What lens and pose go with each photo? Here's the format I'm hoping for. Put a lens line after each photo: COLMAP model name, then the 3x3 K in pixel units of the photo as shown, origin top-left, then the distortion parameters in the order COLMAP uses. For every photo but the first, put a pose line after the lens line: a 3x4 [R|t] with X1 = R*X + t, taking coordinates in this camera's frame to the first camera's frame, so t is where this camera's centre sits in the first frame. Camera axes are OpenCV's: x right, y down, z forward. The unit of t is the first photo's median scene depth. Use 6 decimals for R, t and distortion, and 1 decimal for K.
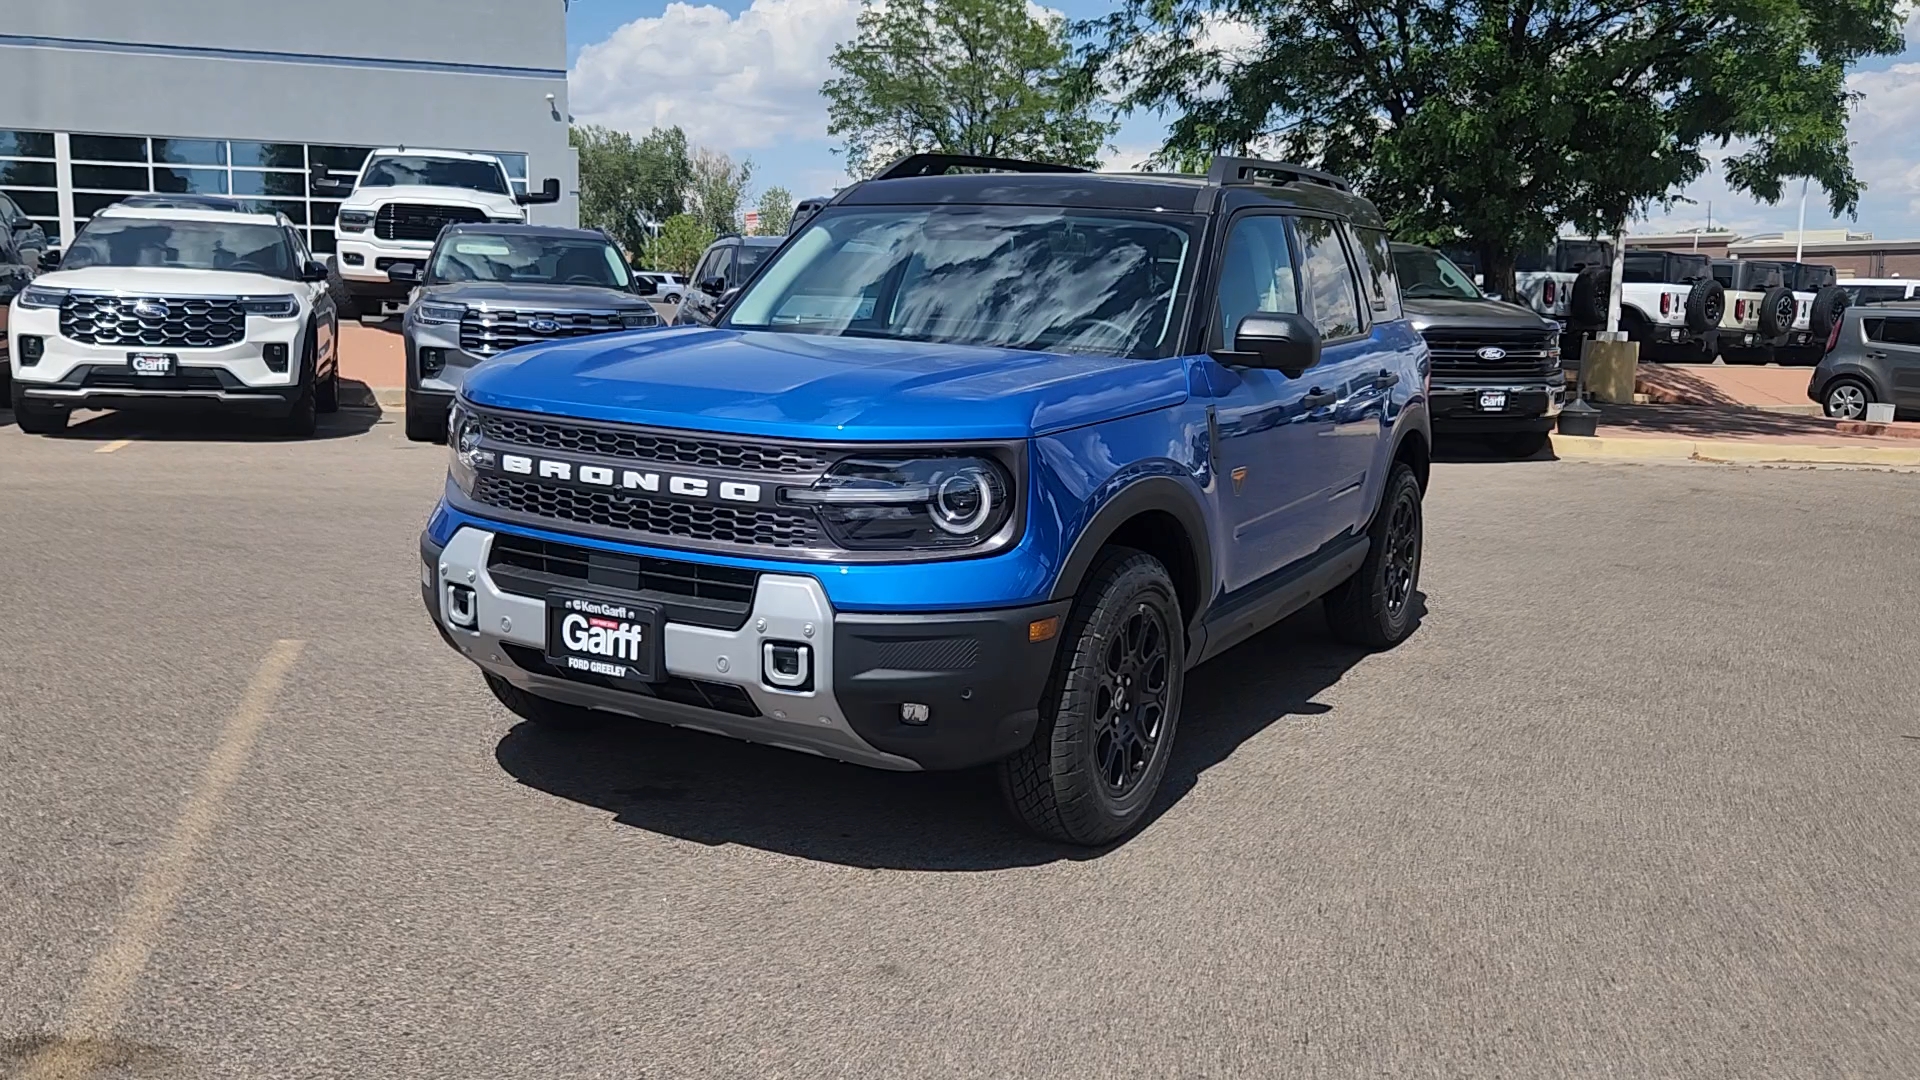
lens RADIAL K [[1615.1, 0, 964.0], [0, 1615.1, 523.6], [0, 0, 1]] dist [0.023132, -0.011852]
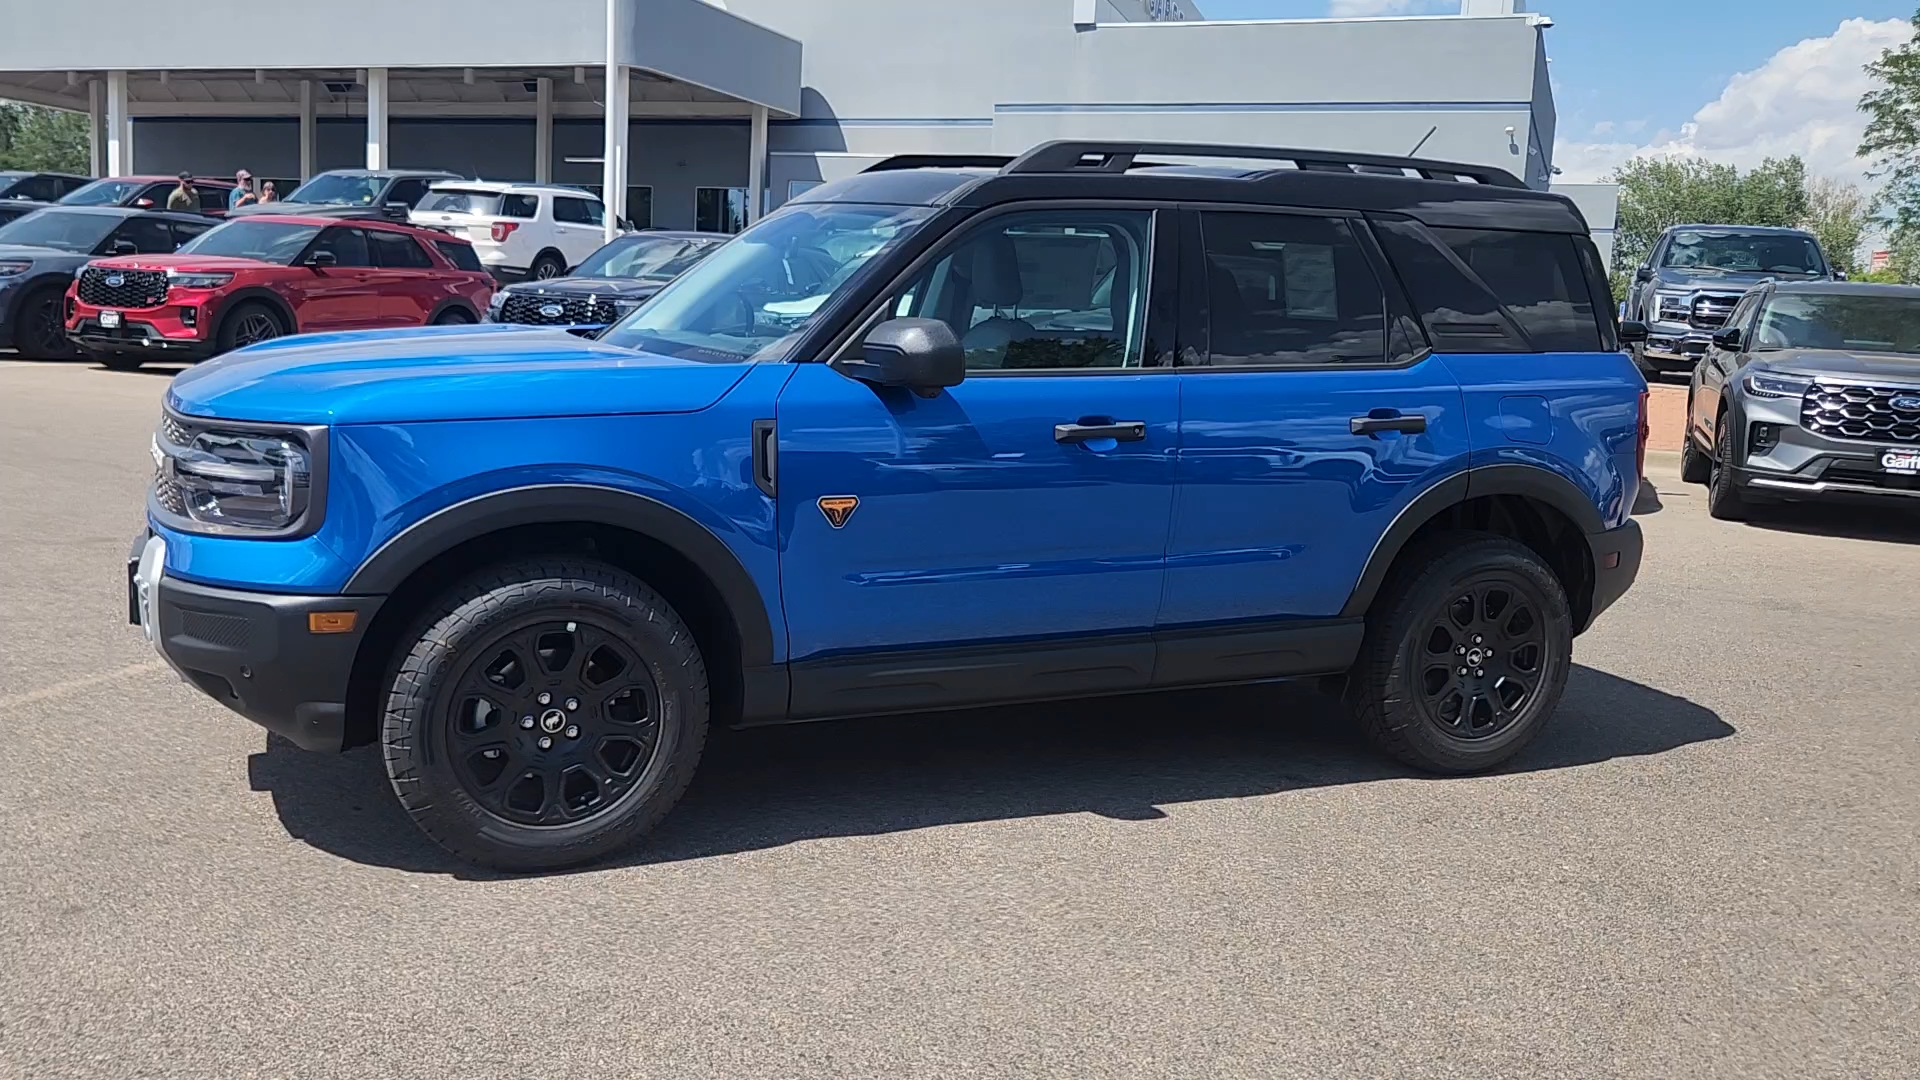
lens RADIAL K [[1615.1, 0, 953.2], [0, 1615.1, 539.7], [0, 0, 1]] dist [0.023132, -0.011852]
pose [[0.798863, 0.098518, -0.593391, 0.773614], [-0.107622, 0.993988, 0.020140, -0.036818], [0.591808, 0.047772, 0.804662, 0.358712]]
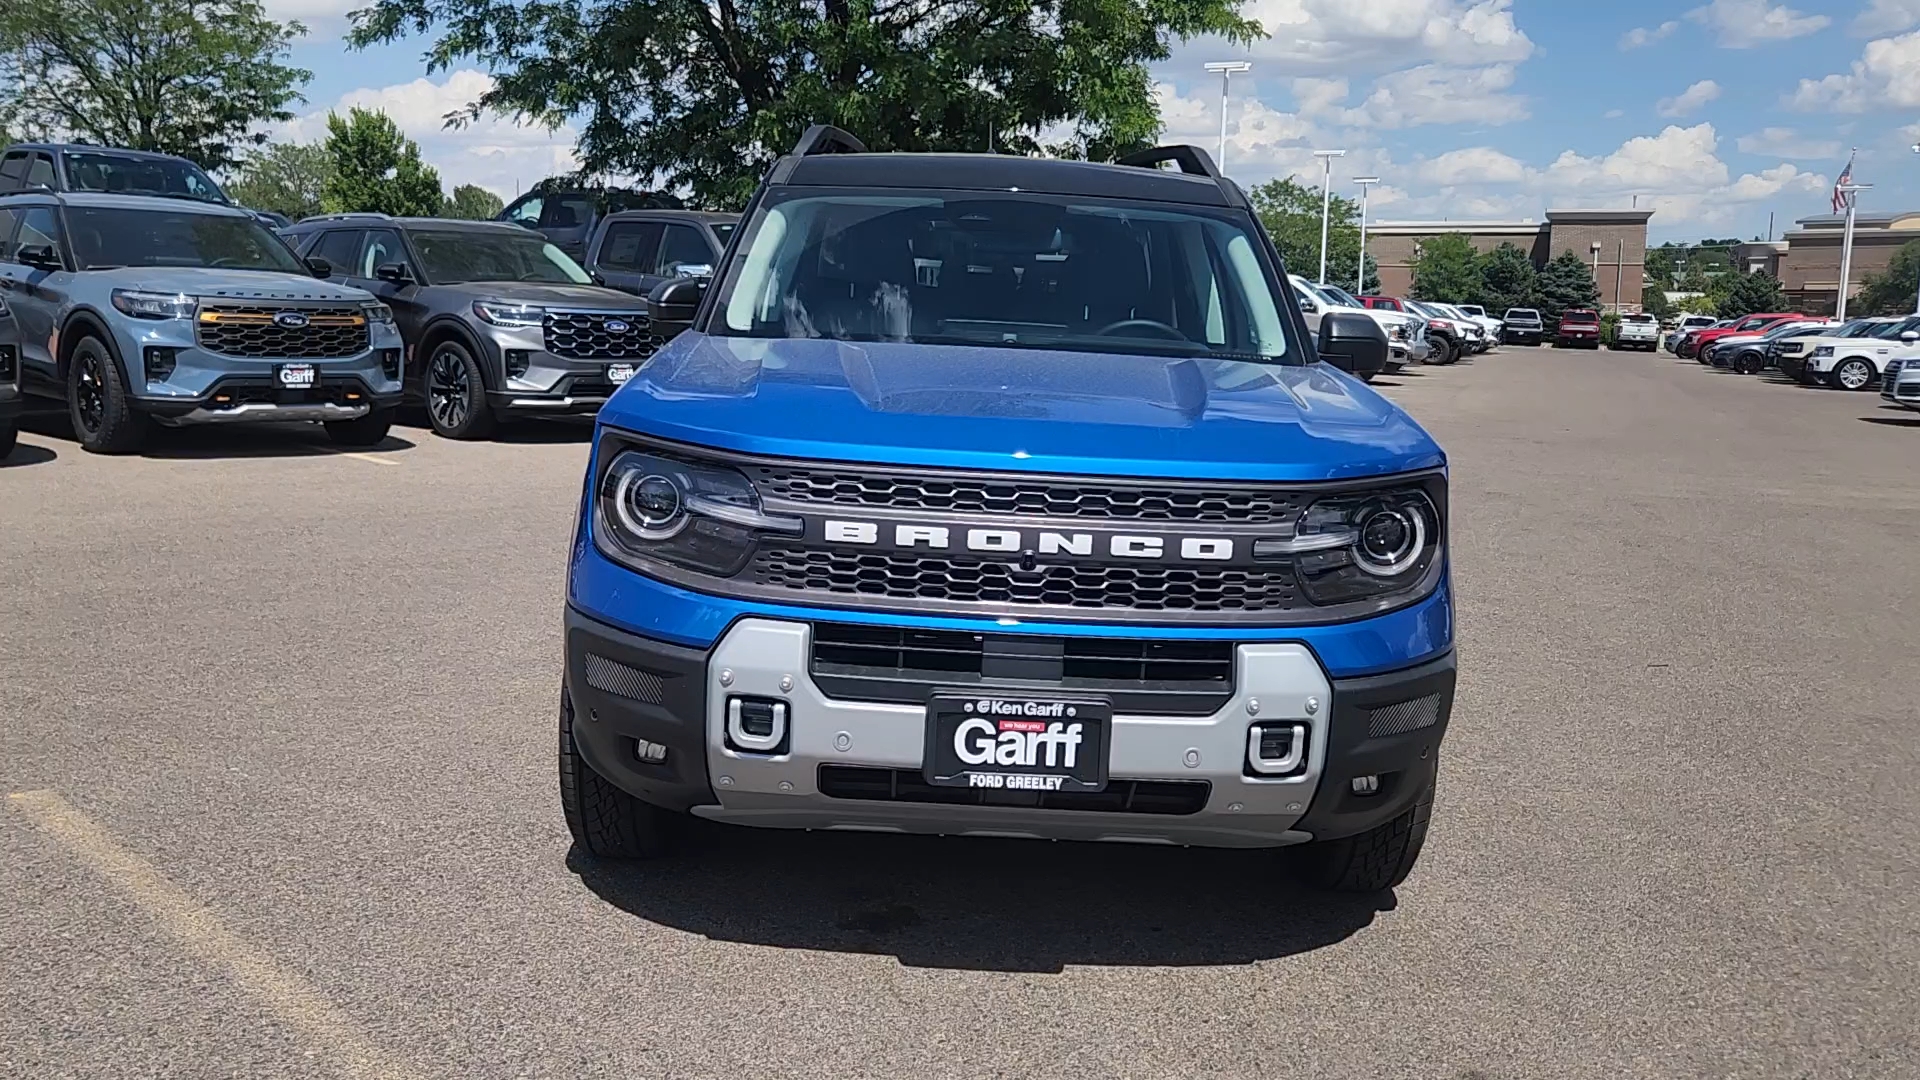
lens RADIAL K [[1615.1, 0, 949.1], [0, 1615.1, 537.0], [0, 0, 1]] dist [0.023132, -0.011852]
pose [[0.874705, -0.075385, 0.478757, -0.532828], [0.061356, 0.997105, 0.044905, -0.058148], [-0.480756, -0.009904, 0.876798, 0.275791]]
